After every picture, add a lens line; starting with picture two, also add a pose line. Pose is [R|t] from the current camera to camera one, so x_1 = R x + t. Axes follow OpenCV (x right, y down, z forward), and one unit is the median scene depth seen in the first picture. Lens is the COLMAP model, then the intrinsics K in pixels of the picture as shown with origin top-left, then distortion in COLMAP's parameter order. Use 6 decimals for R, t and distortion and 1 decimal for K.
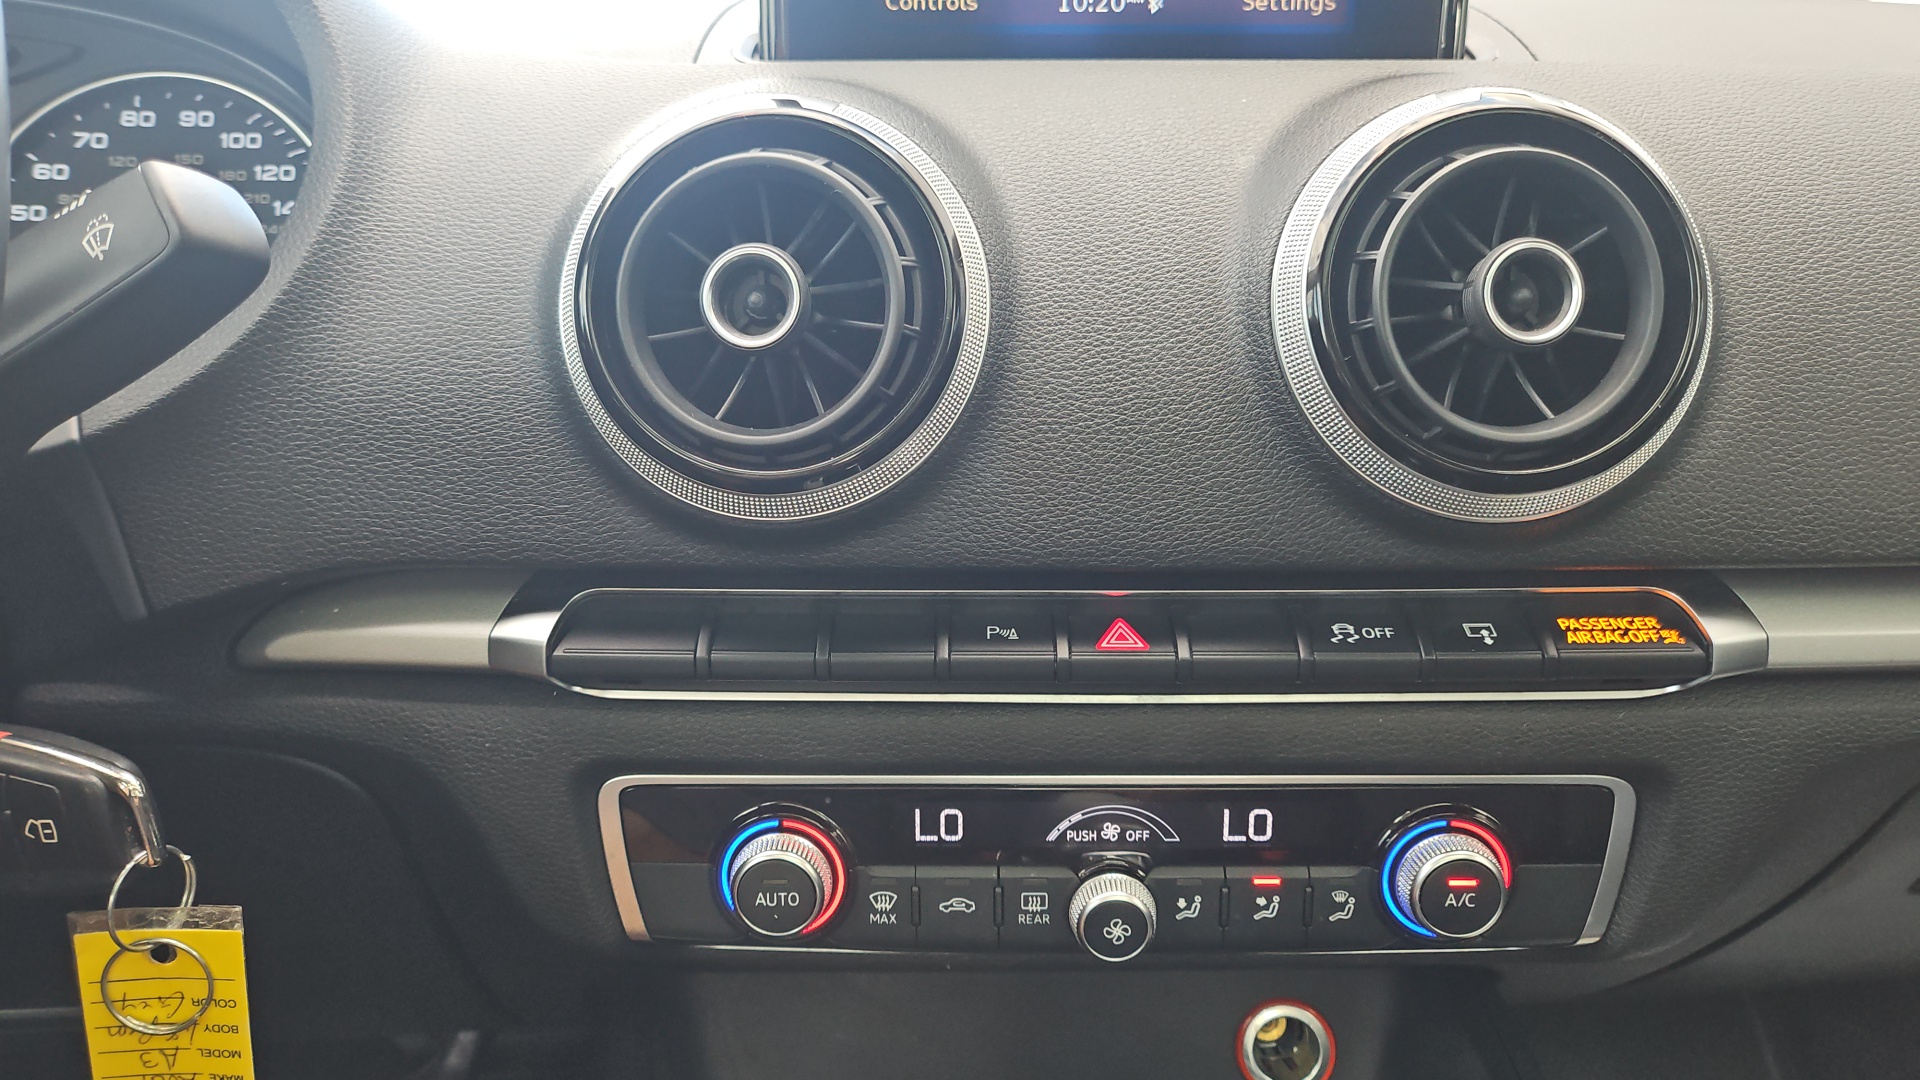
lens RADIAL K [[1397.6, 0, 960.0], [0, 1397.6, 540.0], [0, 0, 1]] dist [0.036456, -0.067723]
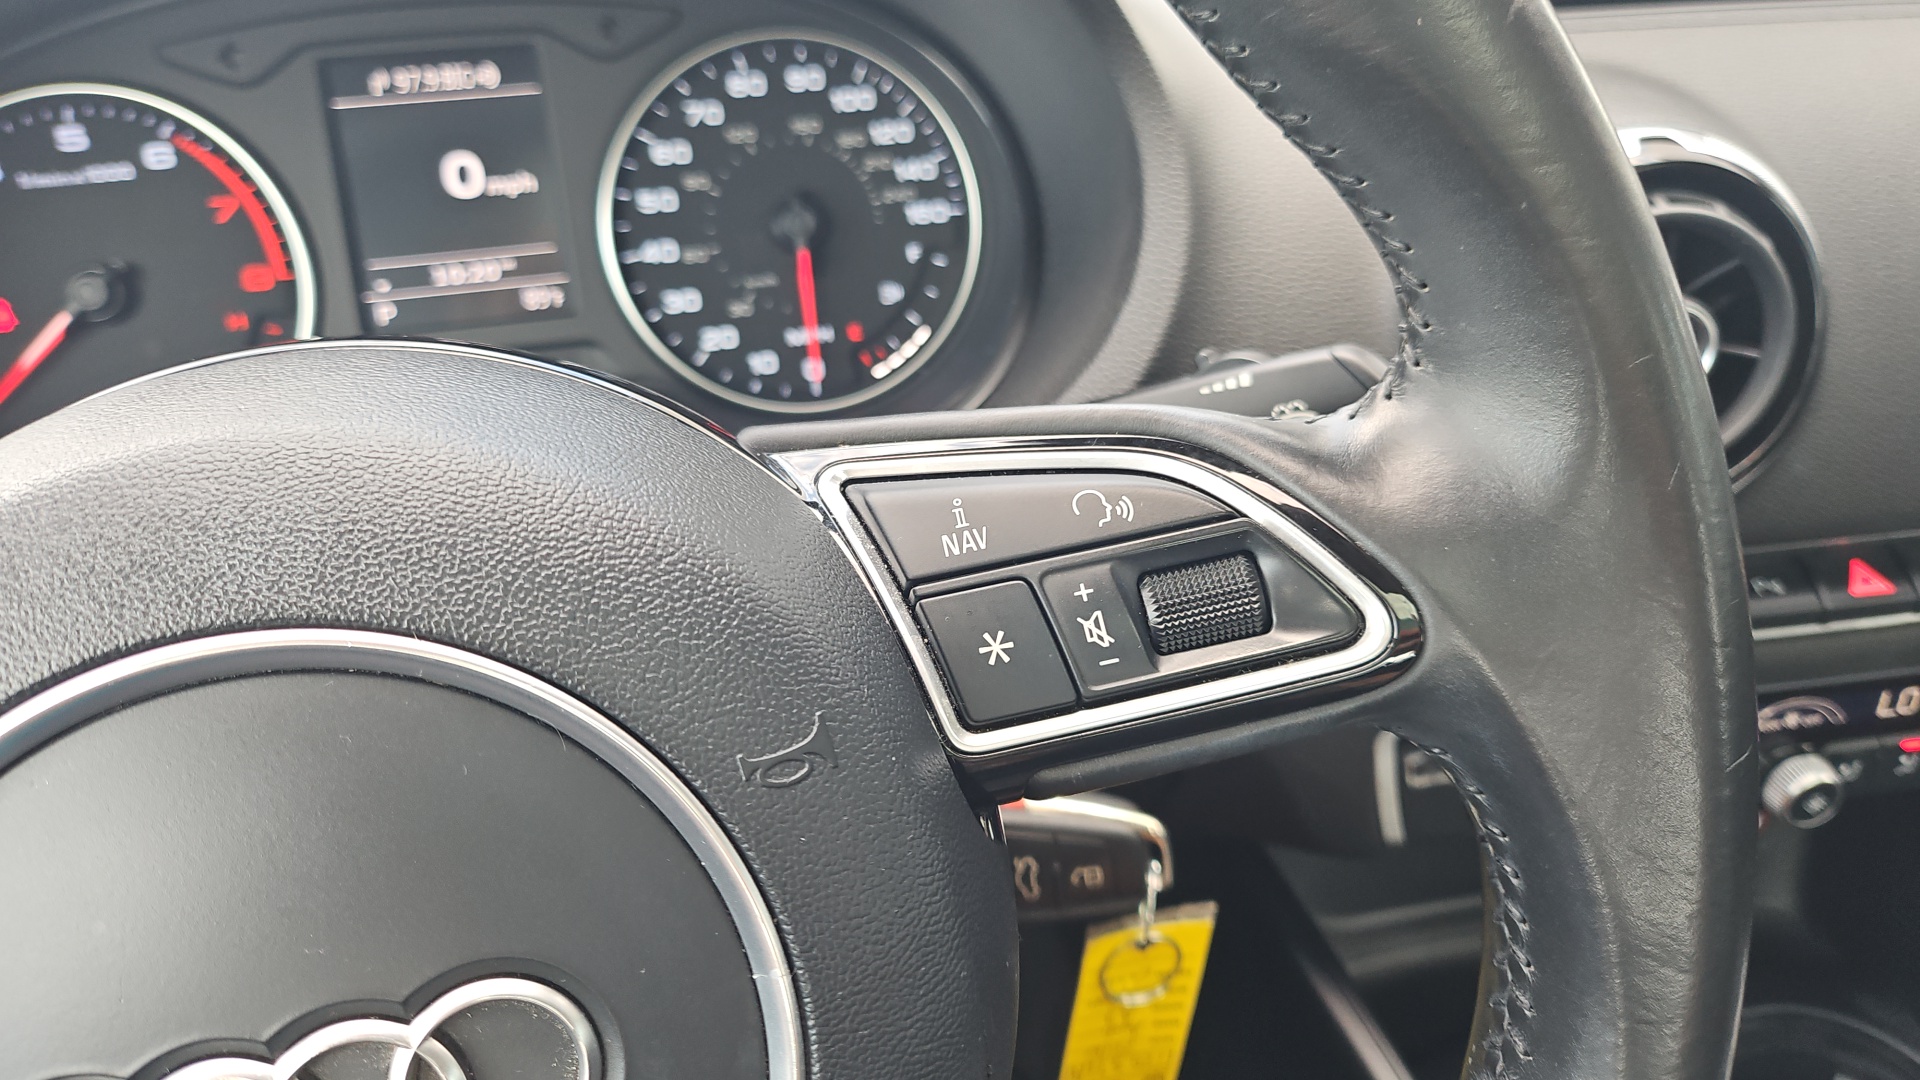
lens RADIAL K [[1397.6, 0, 960.0], [0, 1397.6, 540.0], [0, 0, 1]] dist [0.036456, -0.067723]
pose [[0.991302, -0.096983, 0.088966, -0.712617], [0.069422, 0.959629, 0.272568, -0.324089], [-0.111809, -0.264021, 0.958015, -0.017446]]
